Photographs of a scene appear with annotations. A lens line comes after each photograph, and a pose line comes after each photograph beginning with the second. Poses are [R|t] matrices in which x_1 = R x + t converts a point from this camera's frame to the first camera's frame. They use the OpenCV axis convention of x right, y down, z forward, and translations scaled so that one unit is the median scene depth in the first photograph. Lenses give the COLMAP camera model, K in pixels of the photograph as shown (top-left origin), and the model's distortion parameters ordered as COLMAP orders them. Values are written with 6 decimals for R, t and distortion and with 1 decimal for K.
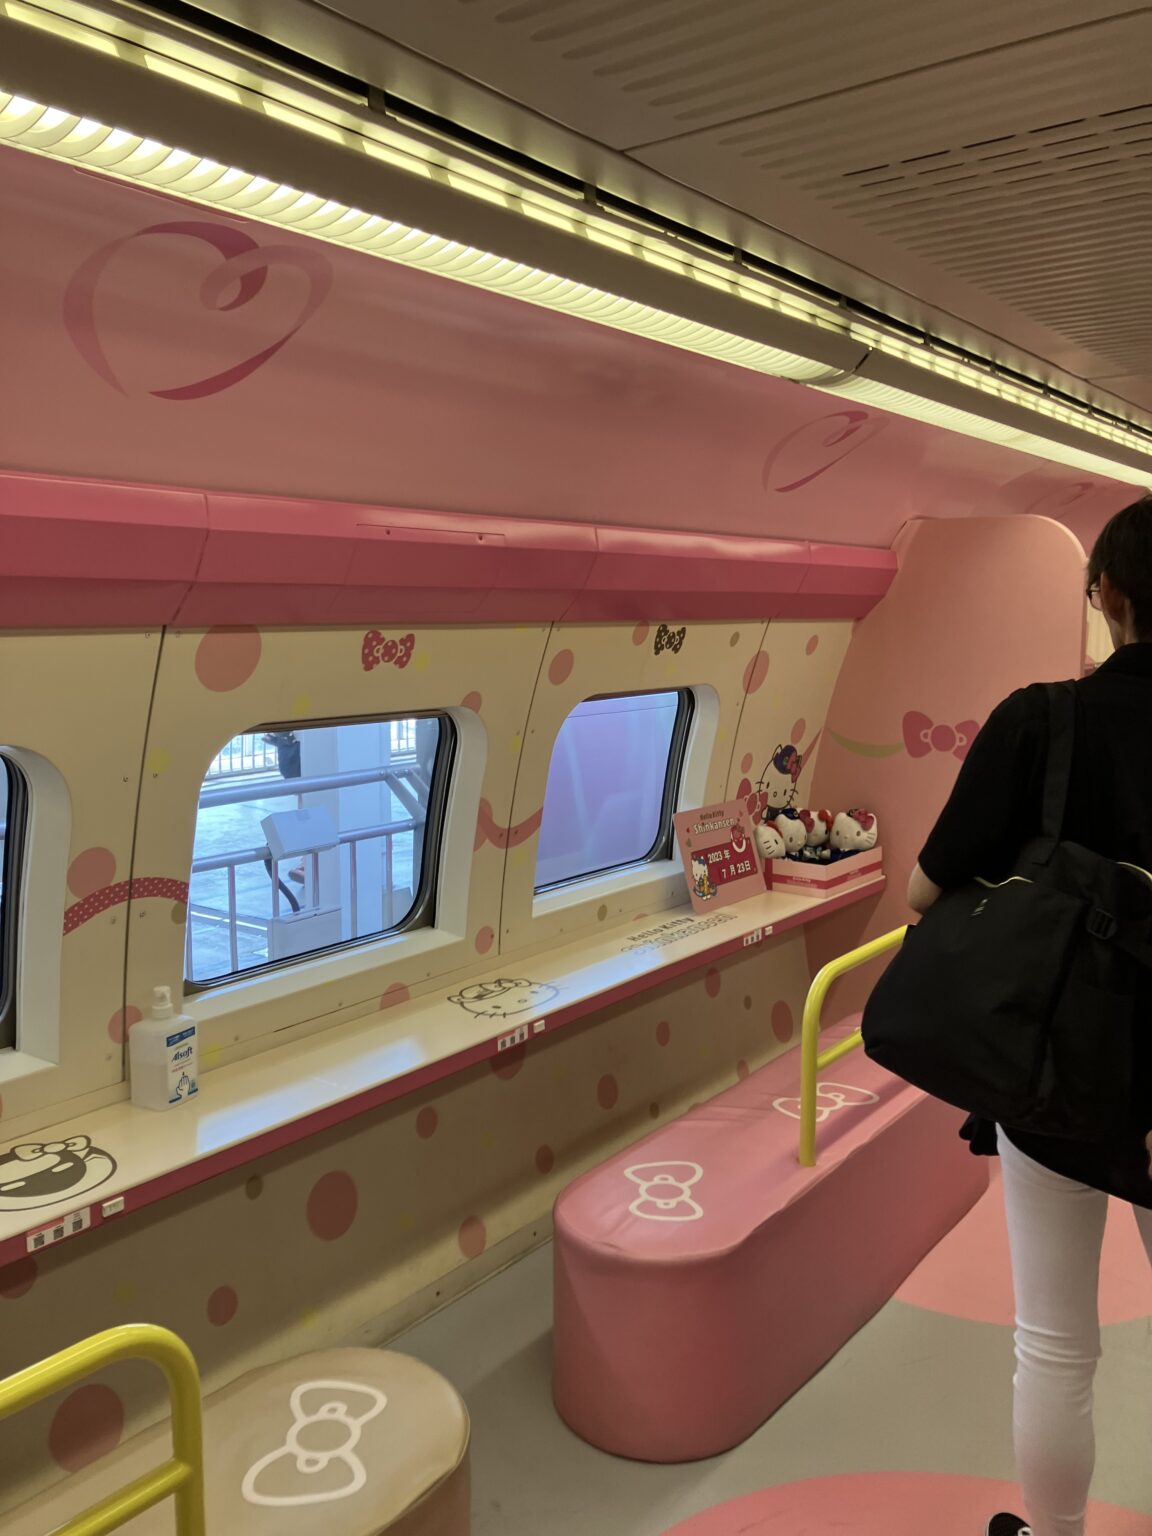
lens RADIAL K [[1245.8, 0, 575.3], [0, 1245.8, 766.4], [0, 0, 1]] dist [0.051643, -0.005686]
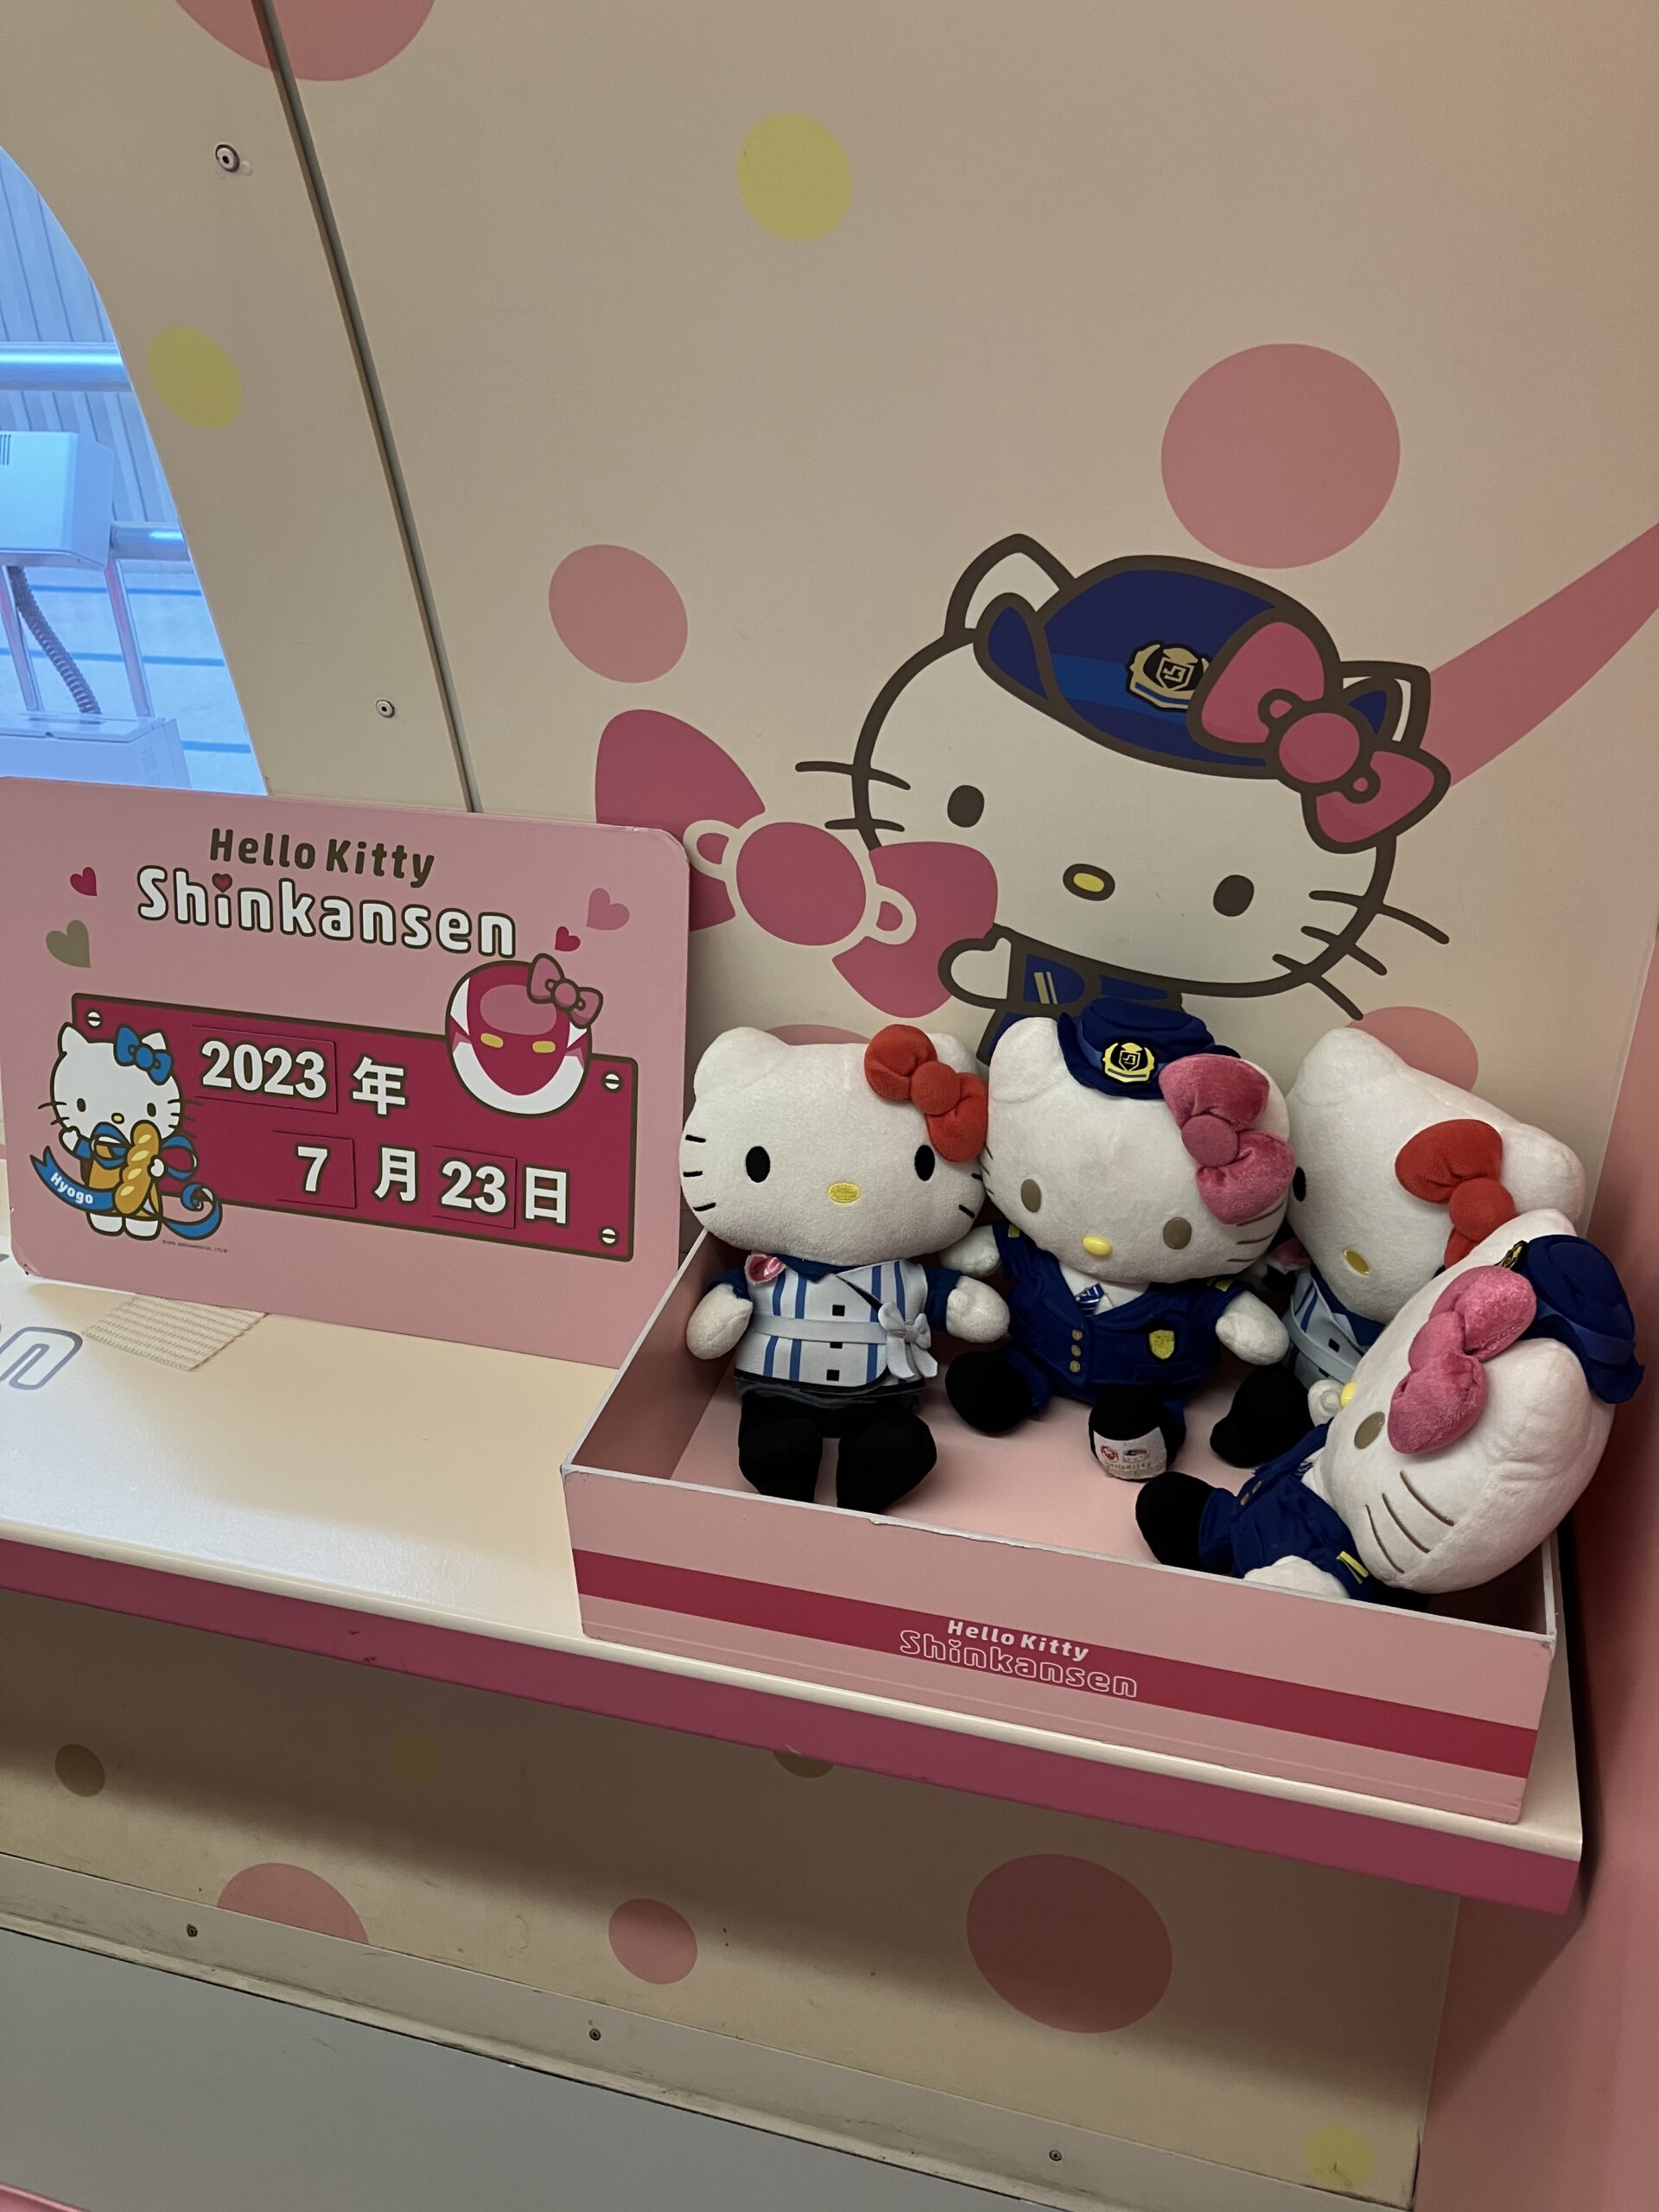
lens RADIAL K [[1794.1, 0, 832.8], [0, 1794.1, 1114.1], [0, 0, 1]] dist [0.051643, -0.005686]
pose [[0.357743, 0.473764, -0.804716, 0.354410], [-0.068902, 0.872789, 0.483210, -0.057536], [0.931275, -0.117419, 0.344877, 0.952996]]
